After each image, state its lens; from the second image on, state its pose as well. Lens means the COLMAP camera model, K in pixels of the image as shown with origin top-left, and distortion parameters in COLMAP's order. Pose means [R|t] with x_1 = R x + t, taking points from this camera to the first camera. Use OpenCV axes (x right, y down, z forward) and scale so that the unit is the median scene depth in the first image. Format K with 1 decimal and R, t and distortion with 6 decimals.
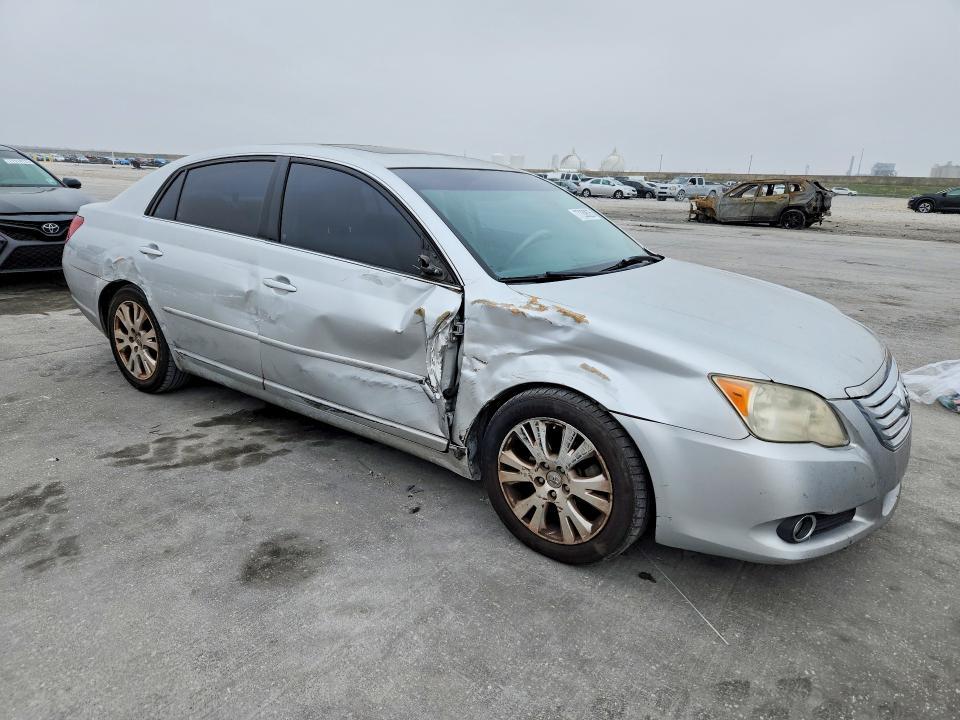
lens RADIAL K [[766.0, 0, 486.5], [0, 766.0, 362.5], [0, 0, 1]] dist [0.017335, -0.003341]
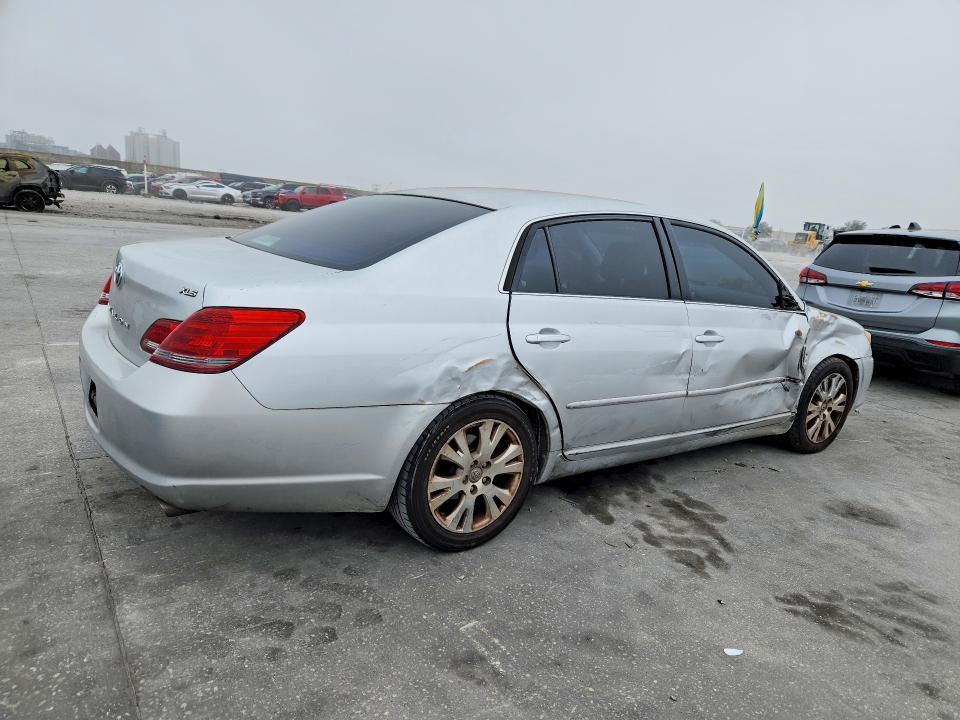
lens RADIAL K [[766.0, 0, 488.9], [0, 766.0, 359.5], [0, 0, 1]] dist [0.017335, -0.003341]
pose [[0.170622, -0.210518, 0.962585, -1.294119], [0.147287, 0.971384, 0.186335, -0.301619], [-0.974266, 0.109983, 0.196746, 1.022626]]
